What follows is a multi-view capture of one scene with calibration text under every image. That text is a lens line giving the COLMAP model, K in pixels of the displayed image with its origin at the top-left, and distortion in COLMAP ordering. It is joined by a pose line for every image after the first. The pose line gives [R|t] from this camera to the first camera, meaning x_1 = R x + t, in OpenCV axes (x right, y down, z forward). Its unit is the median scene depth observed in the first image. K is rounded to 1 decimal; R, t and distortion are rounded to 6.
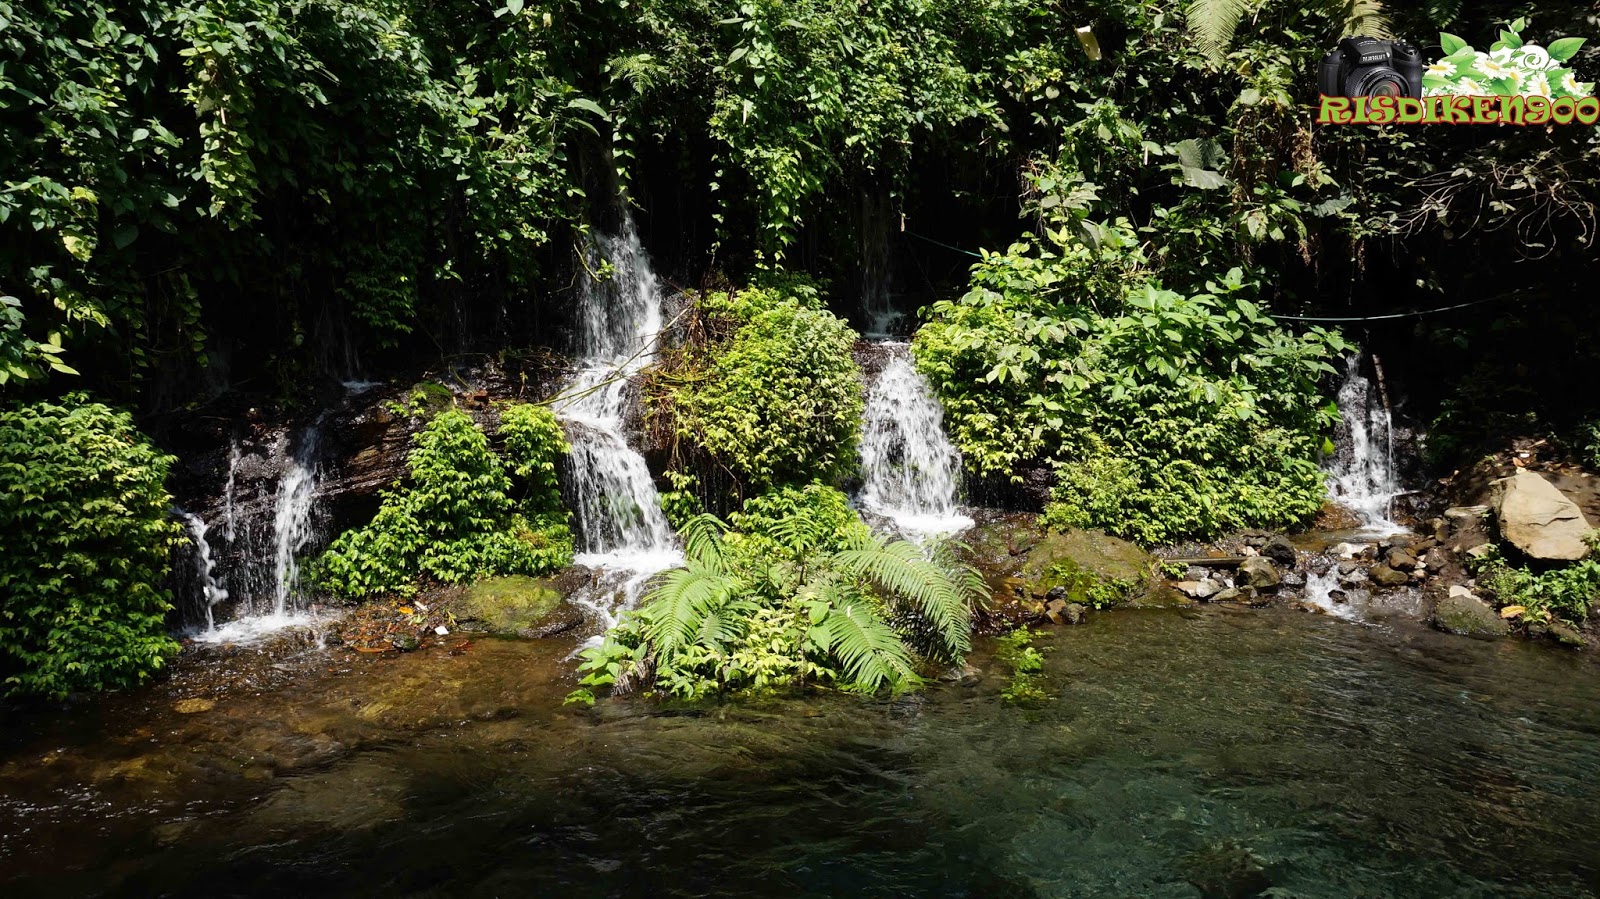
lens RADIAL K [[1087.3, 0, 801.1], [0, 1087.3, 457.4], [0, 0, 1]] dist [-0.030188, 0.003083]
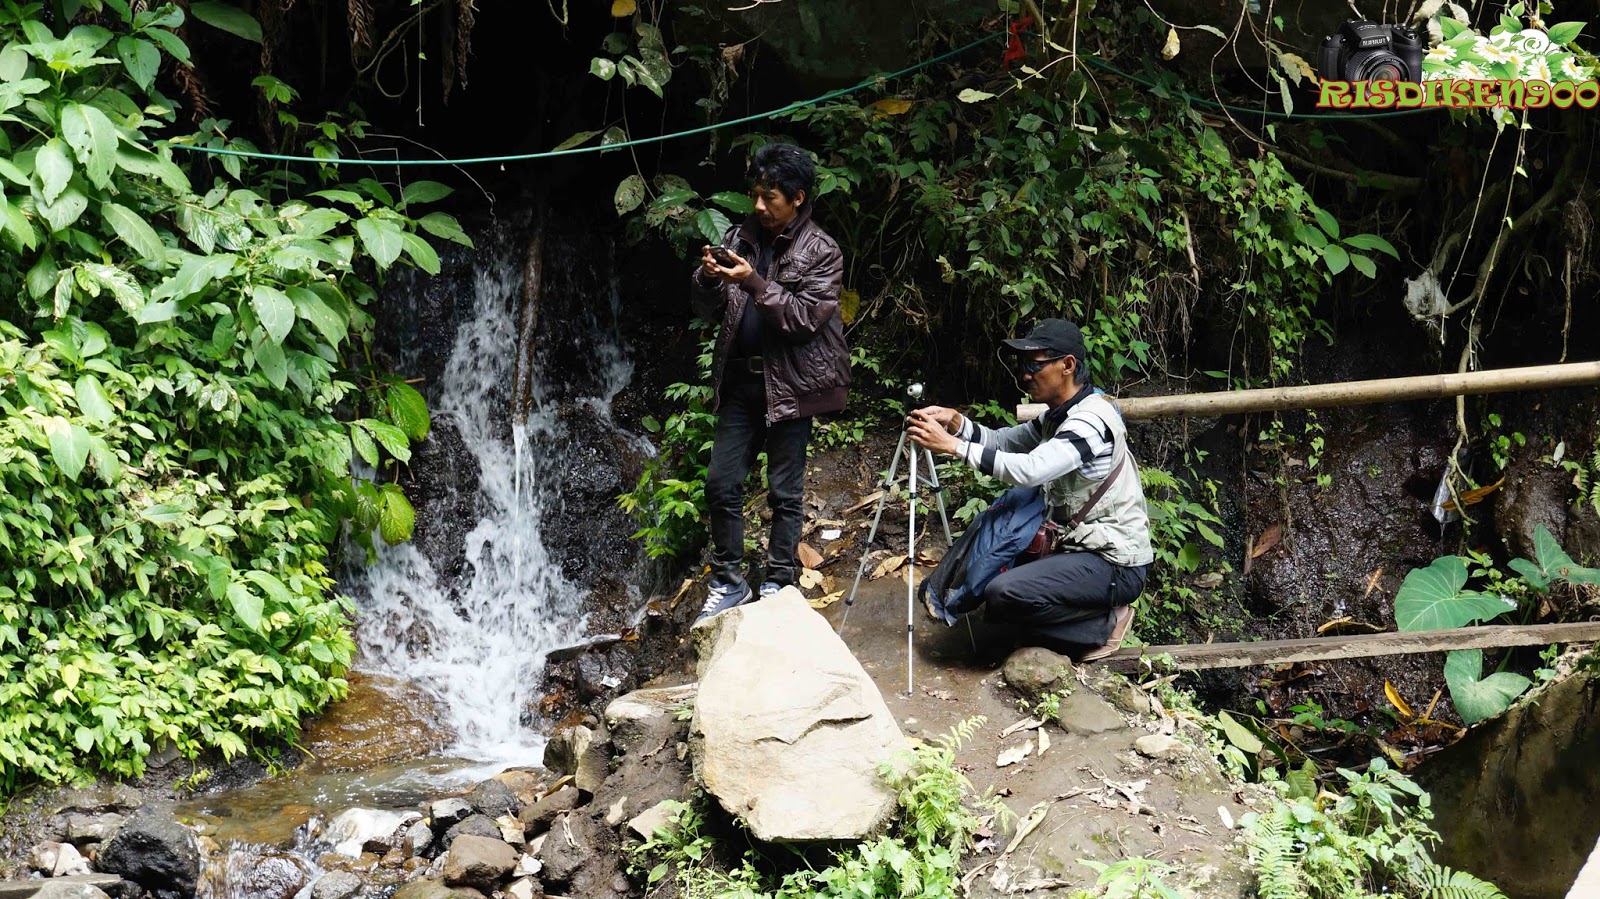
lens RADIAL K [[2782.3, 0, 800.0], [0, 2782.3, 449.5], [0, 0, 1]] dist [0.027944, 0.026224]
pose [[0.906254, -0.023551, 0.422077, 0.264002], [0.033395, 0.999315, -0.015944, -0.017247], [-0.421412, 0.028544, 0.906420, 0.131813]]
